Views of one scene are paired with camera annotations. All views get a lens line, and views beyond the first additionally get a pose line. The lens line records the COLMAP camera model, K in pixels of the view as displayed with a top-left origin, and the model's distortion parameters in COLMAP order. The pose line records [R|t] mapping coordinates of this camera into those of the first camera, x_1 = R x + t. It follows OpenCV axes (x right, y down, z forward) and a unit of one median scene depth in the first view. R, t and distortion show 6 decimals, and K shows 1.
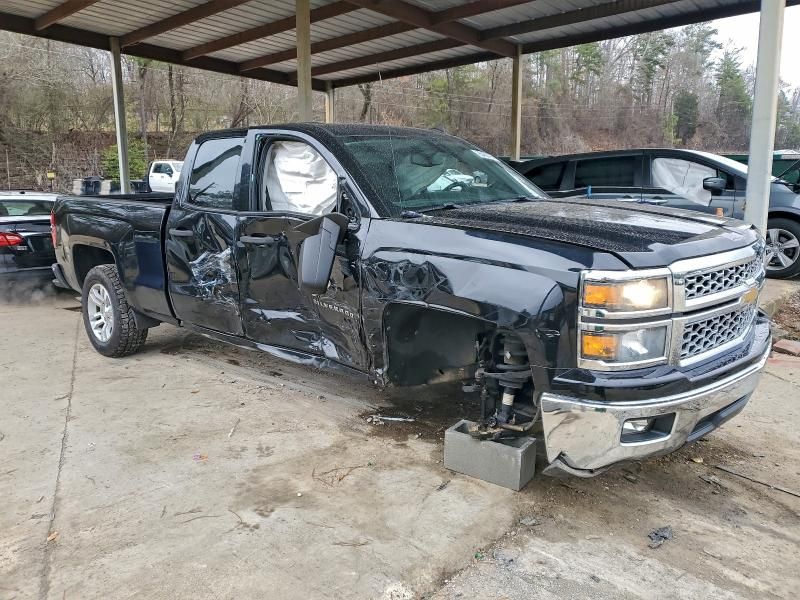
lens RADIAL K [[628.5, 0, 390.4], [0, 628.5, 311.5], [0, 0, 1]] dist [0.013556, 0.001886]
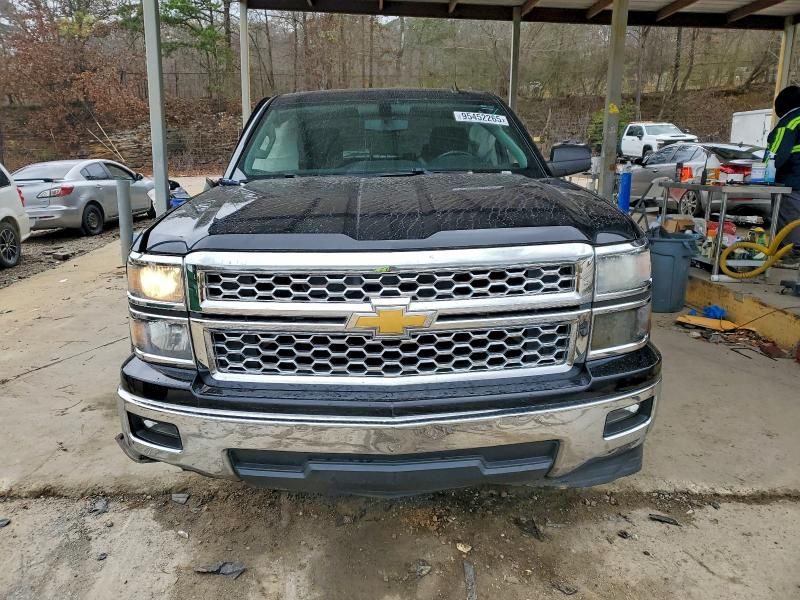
lens RADIAL K [[628.5, 0, 390.4], [0, 628.5, 311.5], [0, 0, 1]] dist [0.013556, 0.001886]
pose [[0.680400, 0.189056, -0.708035, 0.888036], [-0.148799, 0.981666, 0.119128, -0.099563], [0.717575, 0.024300, 0.696057, 0.438534]]
